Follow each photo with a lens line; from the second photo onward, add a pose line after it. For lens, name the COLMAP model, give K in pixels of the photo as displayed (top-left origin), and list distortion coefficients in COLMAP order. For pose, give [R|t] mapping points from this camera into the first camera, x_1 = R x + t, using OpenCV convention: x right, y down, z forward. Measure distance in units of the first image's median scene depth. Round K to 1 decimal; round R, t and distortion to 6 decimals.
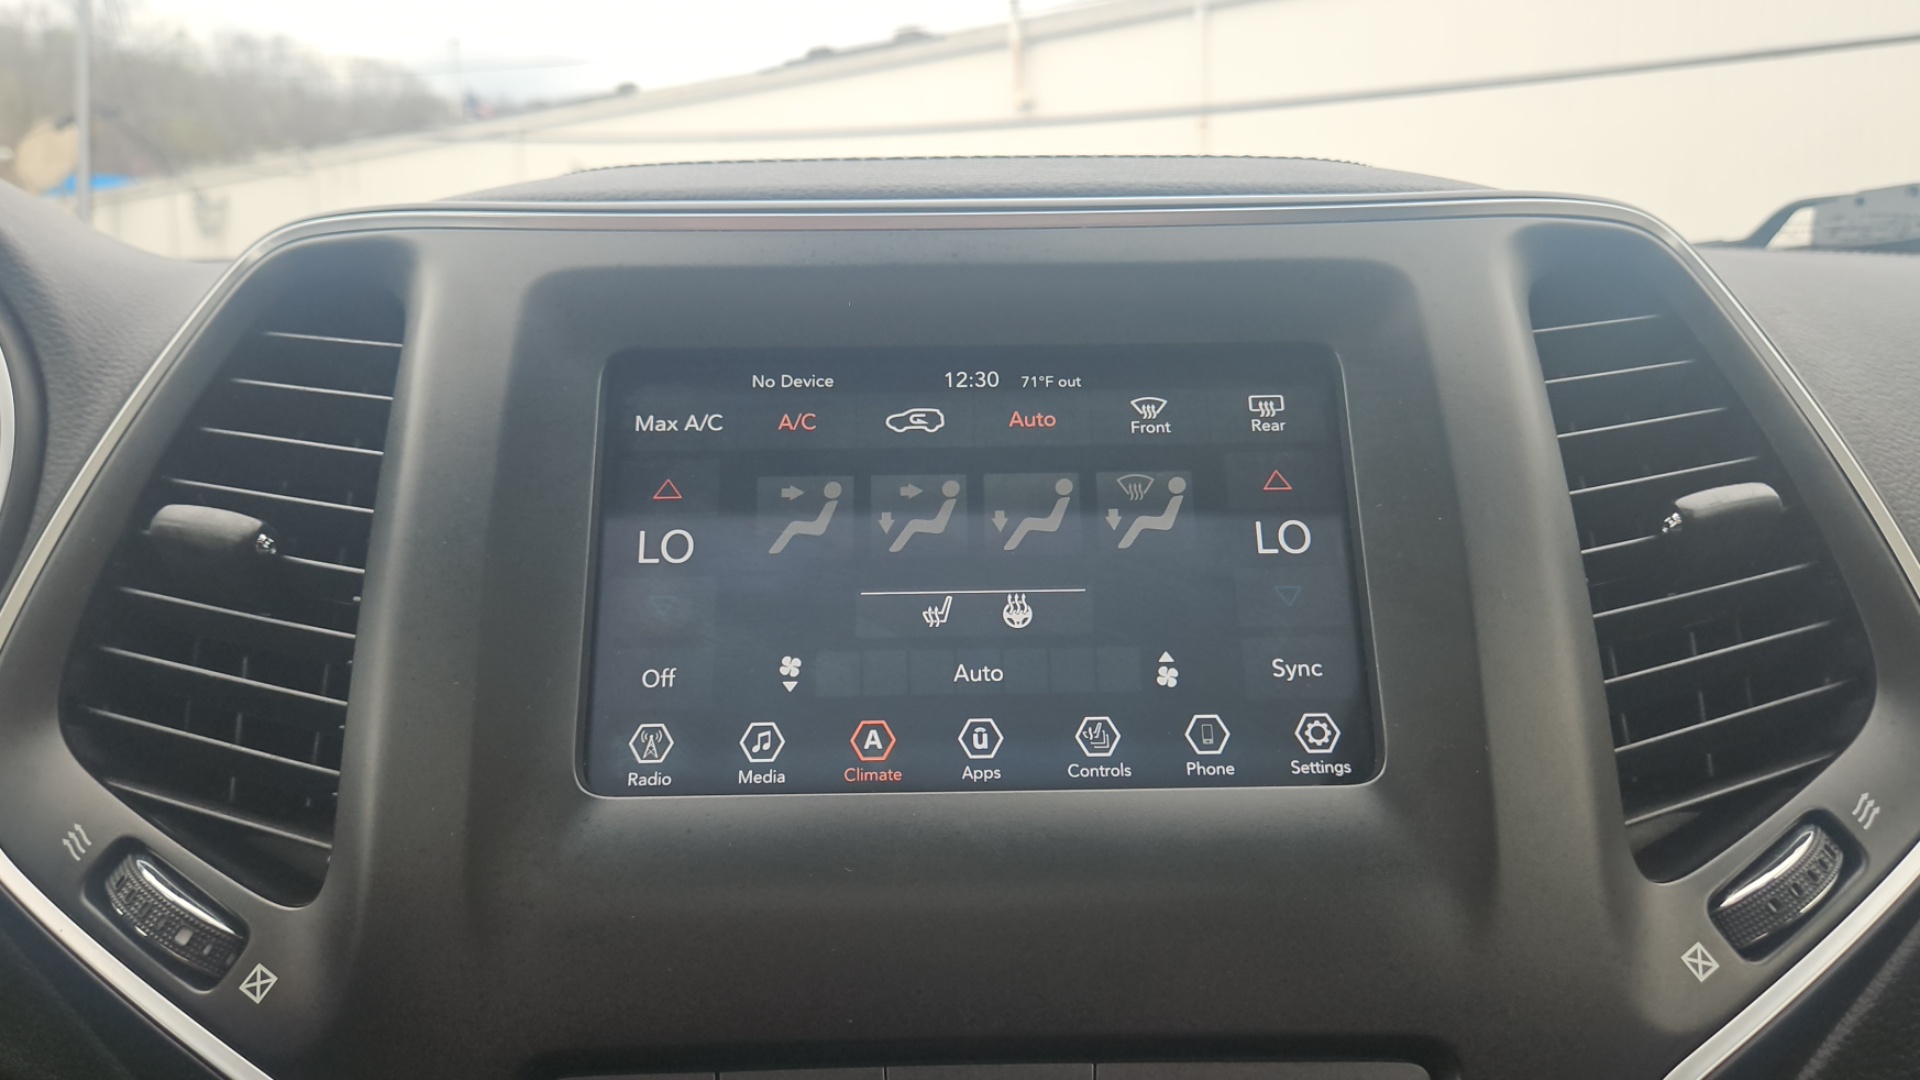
lens RADIAL K [[1437.3, 0, 954.4], [0, 1437.3, 542.8], [0, 0, 1]] dist [0.048308, -0.049608]
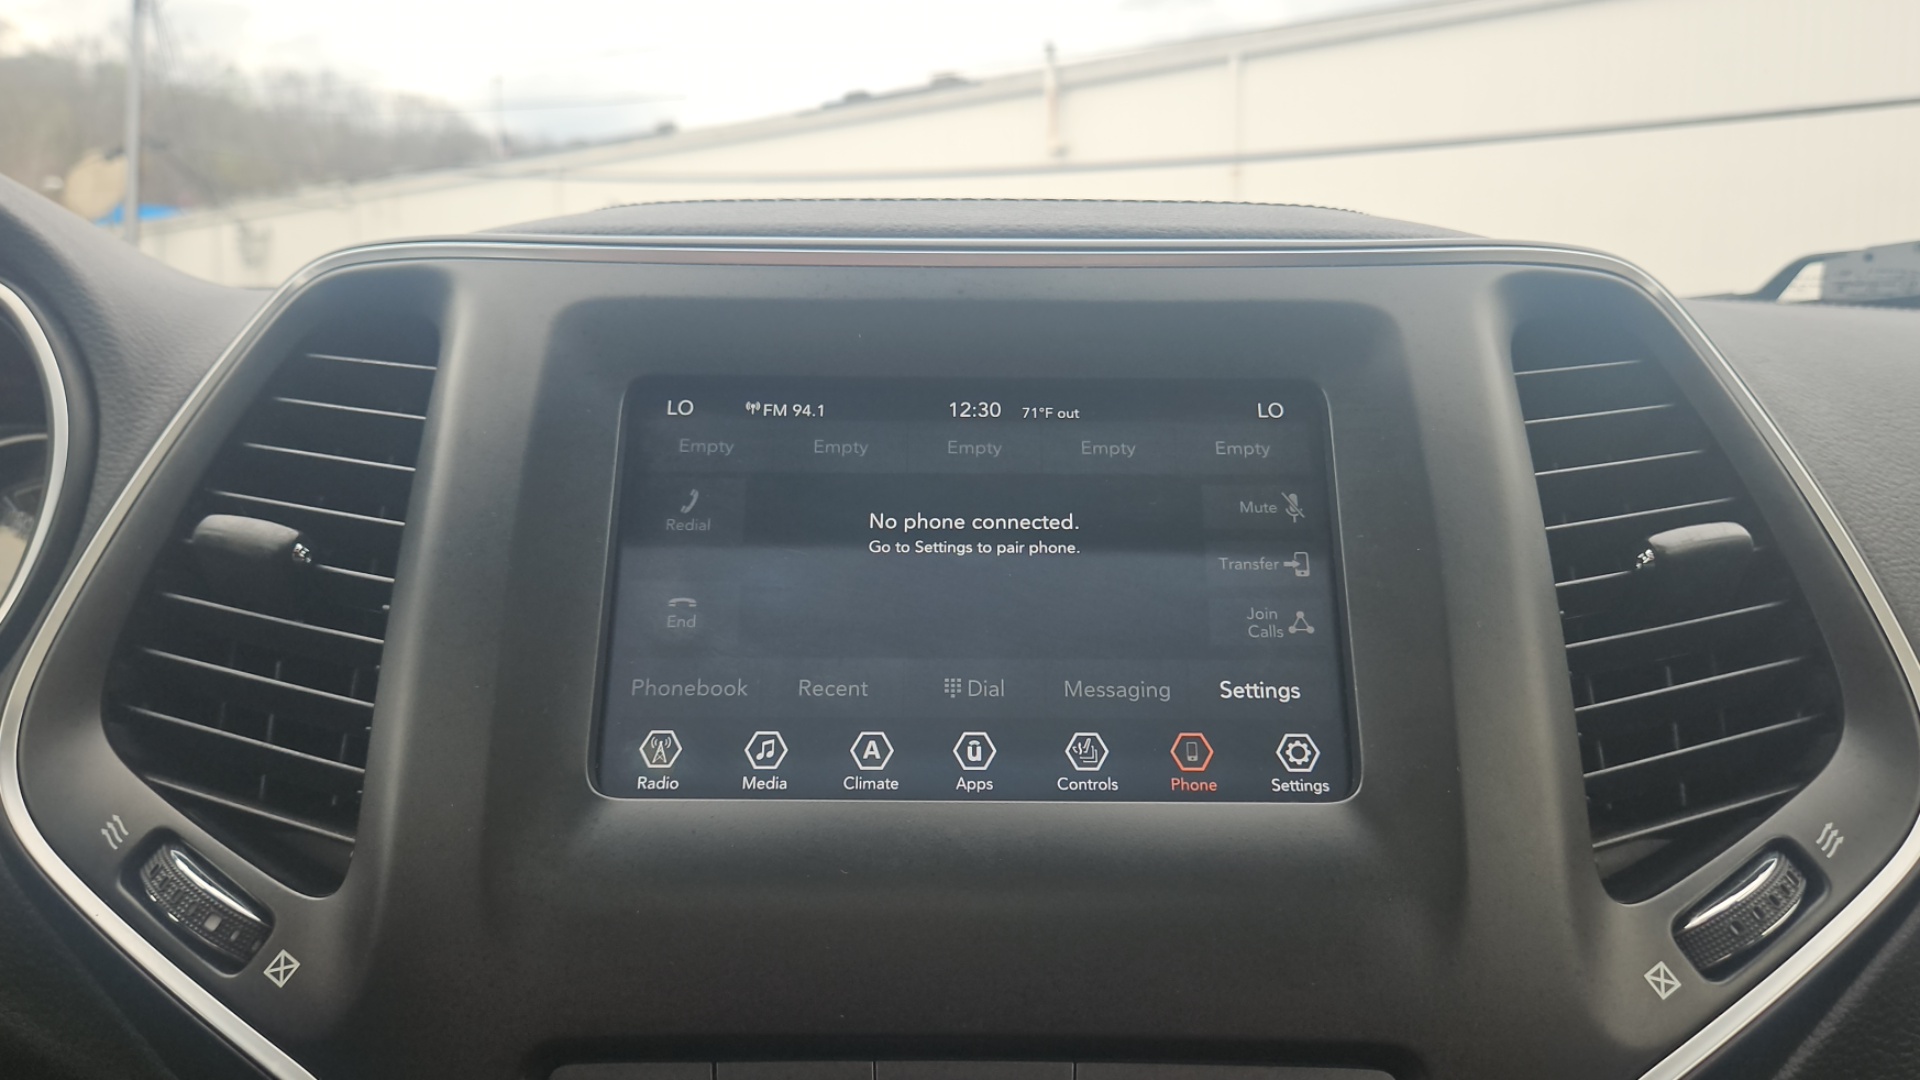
lens RADIAL K [[1436.4, 0, 960.8], [0, 1436.4, 544.4], [0, 0, 1]] dist [0.048224, -0.048338]
pose [[0.999716, 0.018905, -0.014534, 0.020143], [-0.019291, 0.999453, -0.026864, 0.013973], [0.014019, 0.027136, 0.999533, -0.047975]]
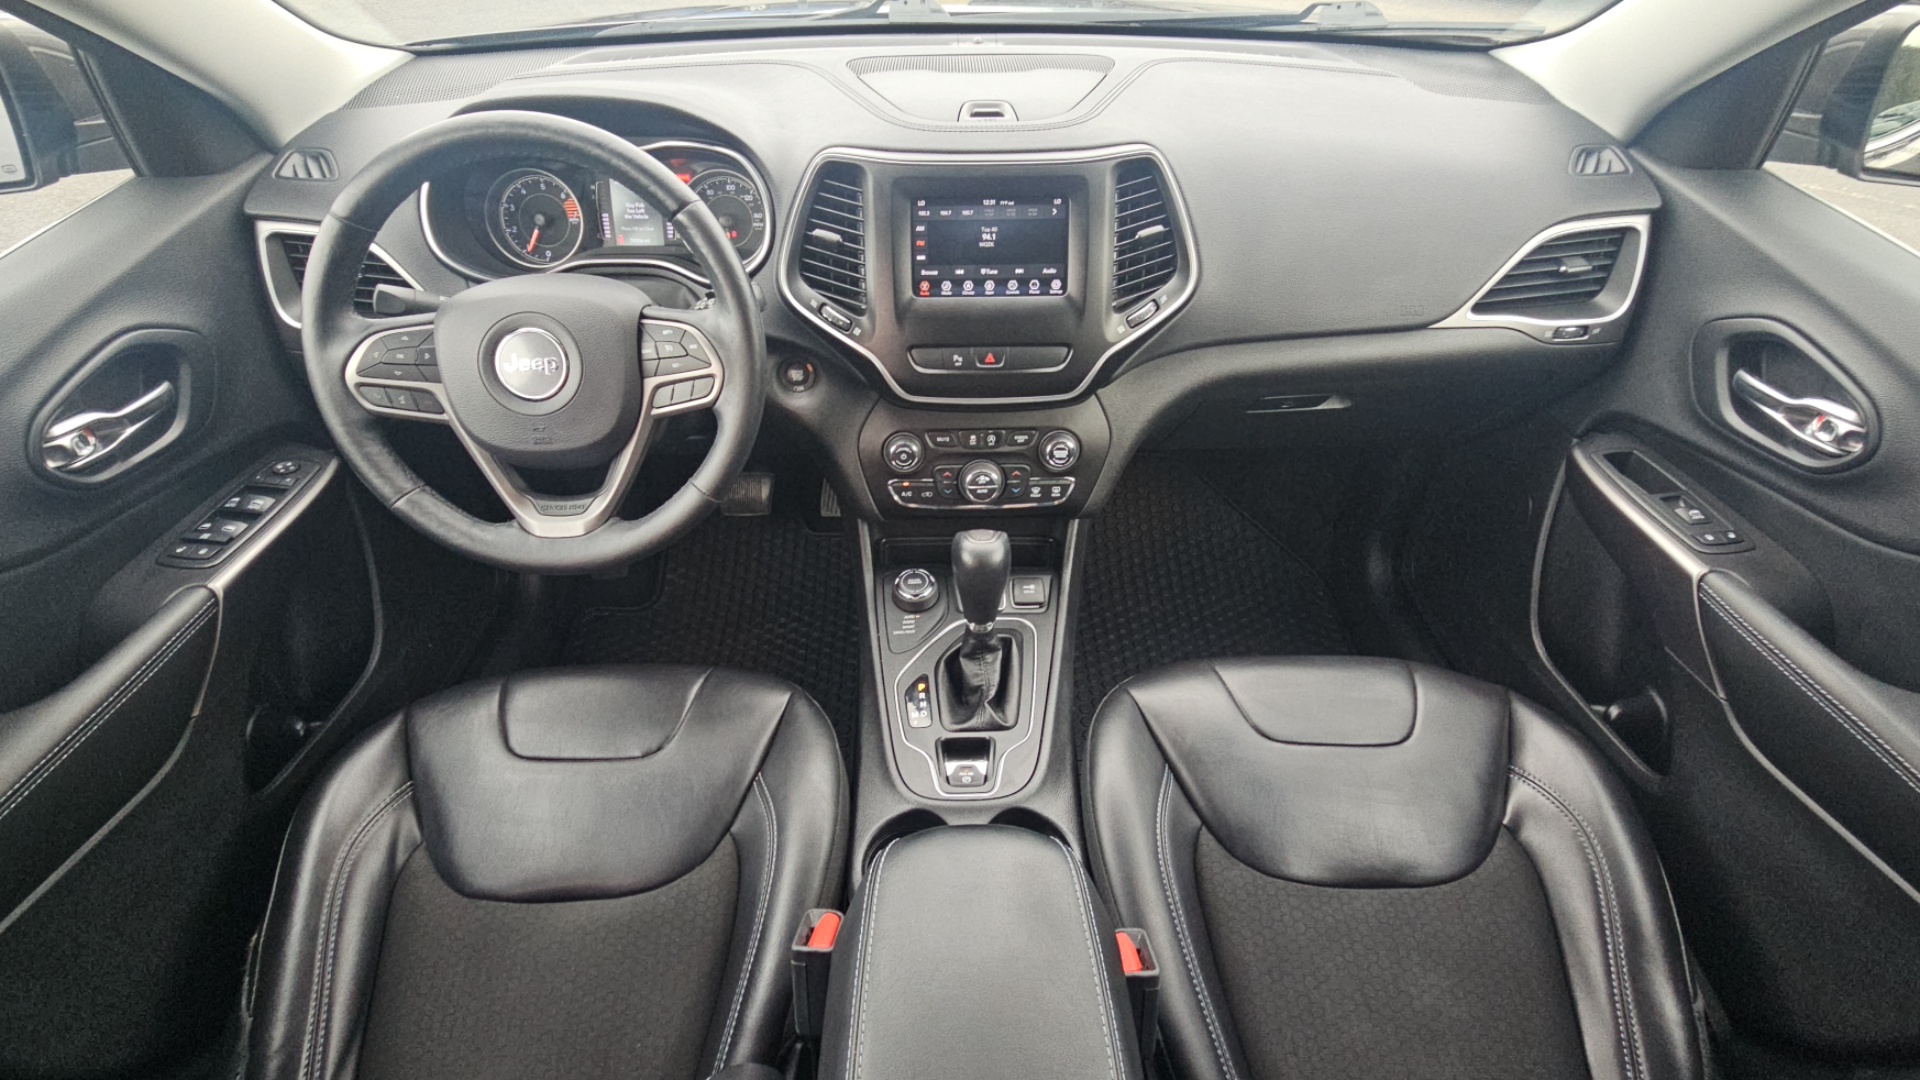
lens RADIAL K [[858.8, 0, 958.3], [0, 858.8, 534.0], [0, 0, 1]] dist [0.013976, -0.008965]
pose [[0.999948, 0.007141, 0.007267, -0.105191], [-0.009980, 0.830186, 0.557397, -0.808862], [-0.002052, -0.557441, 0.830214, -1.963417]]
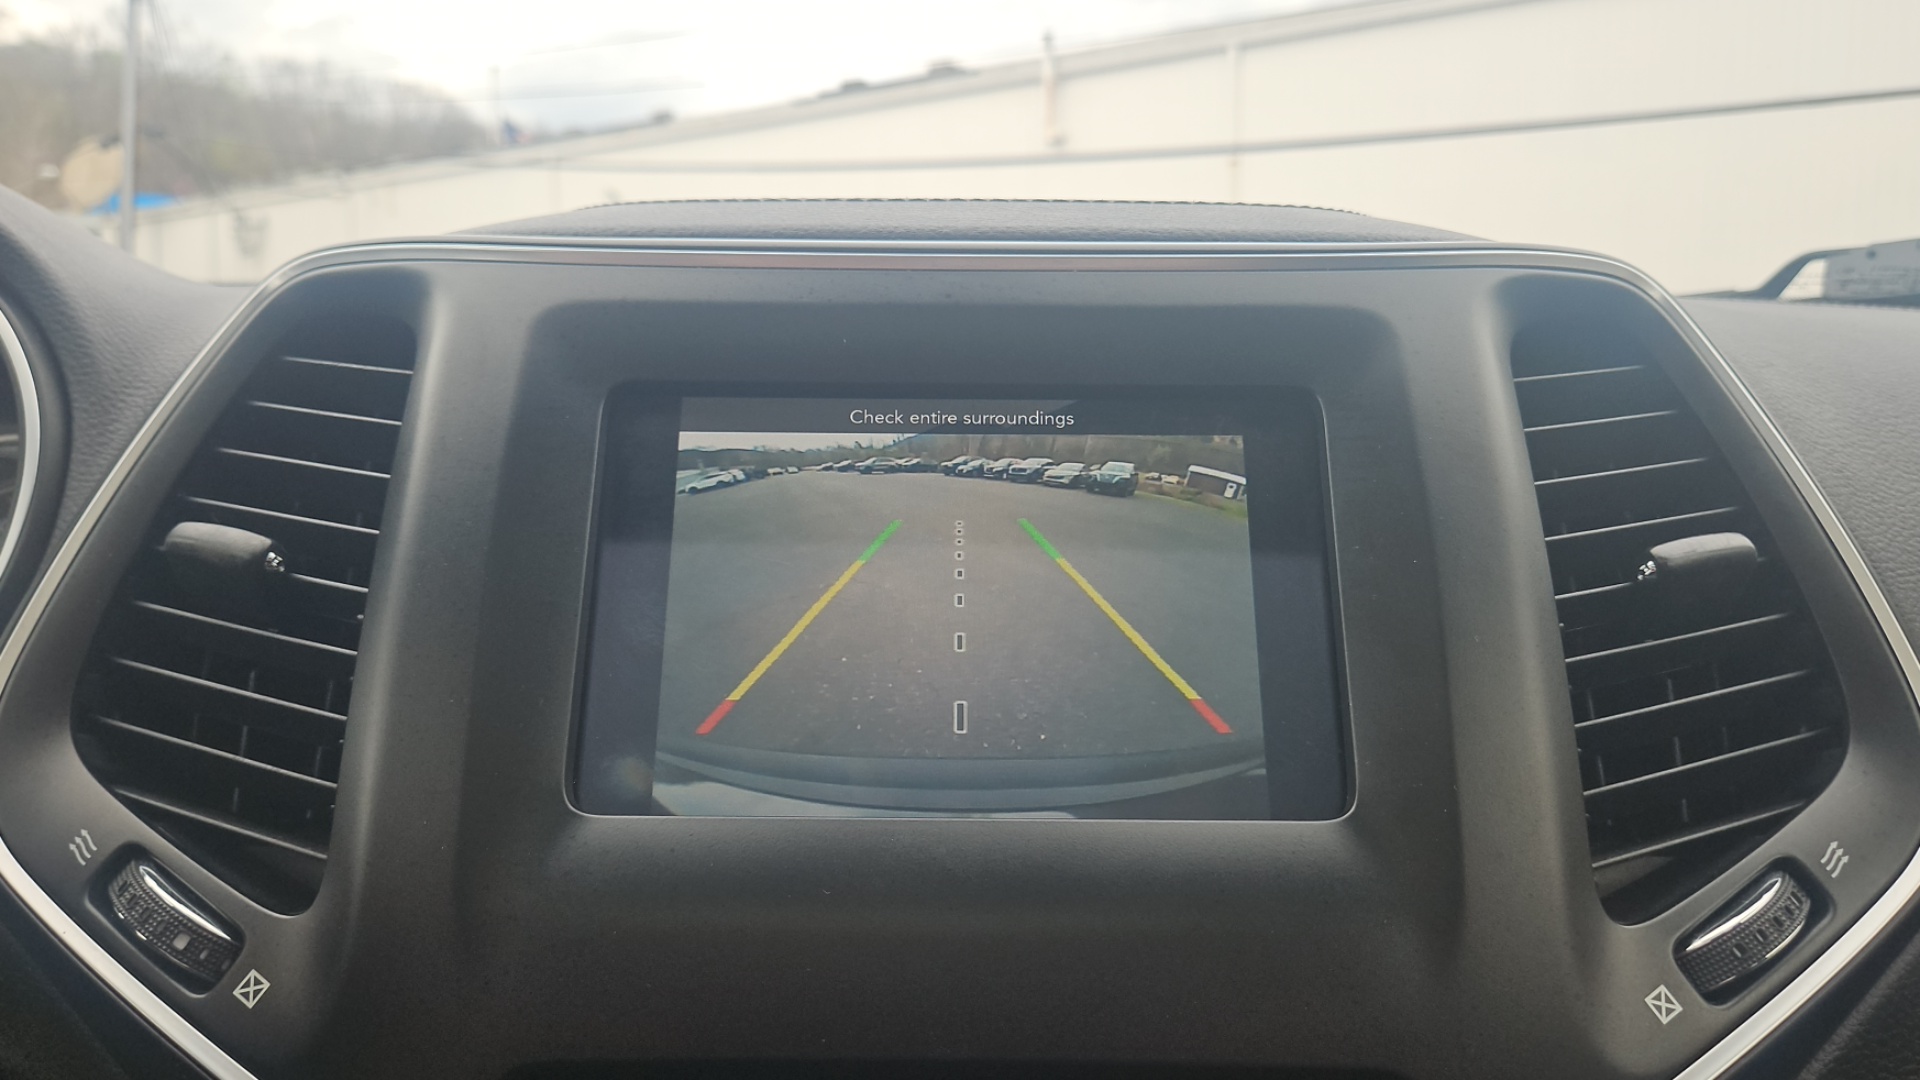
lens RADIAL K [[1437.3, 0, 954.4], [0, 1437.3, 542.8], [0, 0, 1]] dist [0.048308, -0.049608]
pose [[0.999647, 0.021003, -0.016259, 0.026638], [-0.021349, 0.999543, -0.021421, -0.001108], [0.015802, 0.021761, 0.999638, -0.026140]]
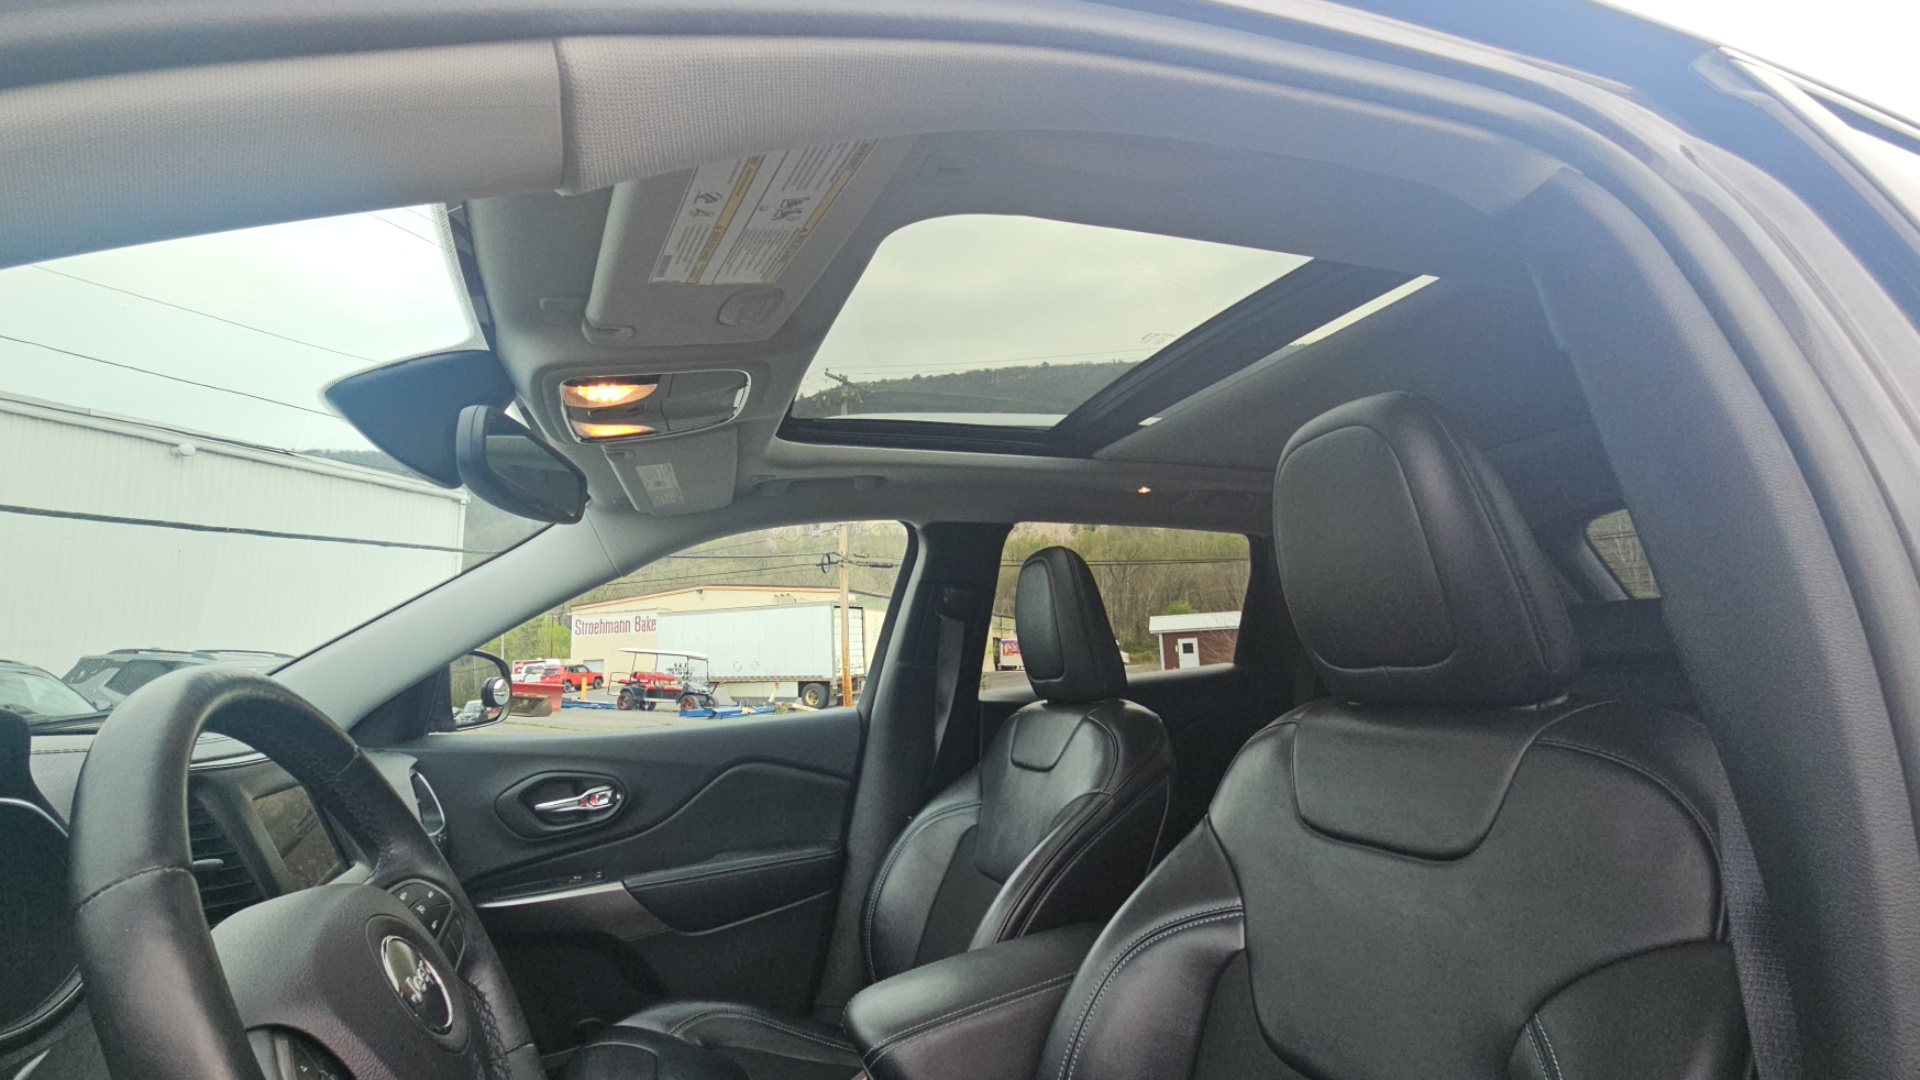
lens RADIAL K [[858.8, 0, 958.3], [0, 858.8, 534.0], [0, 0, 1]] dist [0.013976, -0.008965]
pose [[-0.329510, 0.167842, 0.929114, -3.332496], [0.150427, 0.980835, -0.123836, -0.271716], [-0.932092, 0.098958, -0.348443, -0.042512]]
